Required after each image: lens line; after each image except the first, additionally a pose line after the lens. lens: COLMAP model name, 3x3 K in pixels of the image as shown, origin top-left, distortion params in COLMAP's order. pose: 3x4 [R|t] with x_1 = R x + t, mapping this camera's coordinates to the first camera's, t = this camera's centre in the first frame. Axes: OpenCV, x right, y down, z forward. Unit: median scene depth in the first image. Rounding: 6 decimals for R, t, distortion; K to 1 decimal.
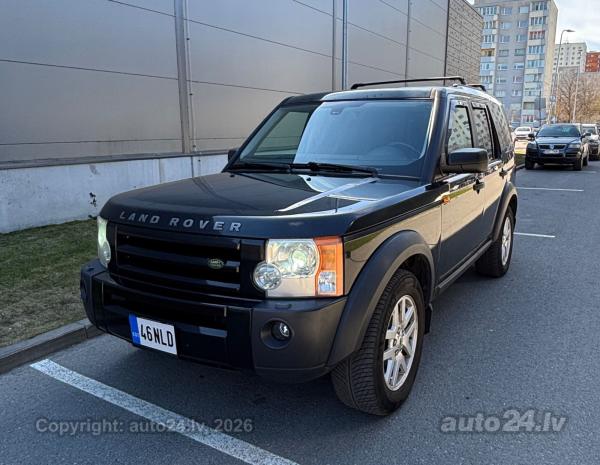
lens RADIAL K [[503.3, 0, 301.4], [0, 503.3, 233.0], [0, 0, 1]] dist [0.010345, -0.002634]
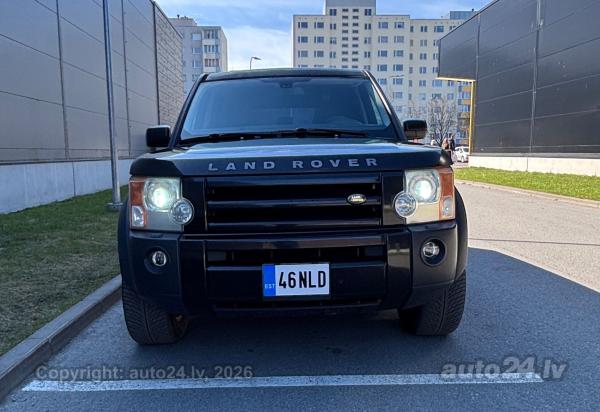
lens RADIAL K [[559.6, 0, 260.5], [0, 559.6, 235.9], [0, 0, 1]] dist [0.040523, 0.000000]
pose [[0.853907, -0.082613, 0.513826, -0.641985], [0.118321, 0.992282, -0.037094, 0.107259], [-0.506796, 0.092472, 0.857092, 0.080466]]
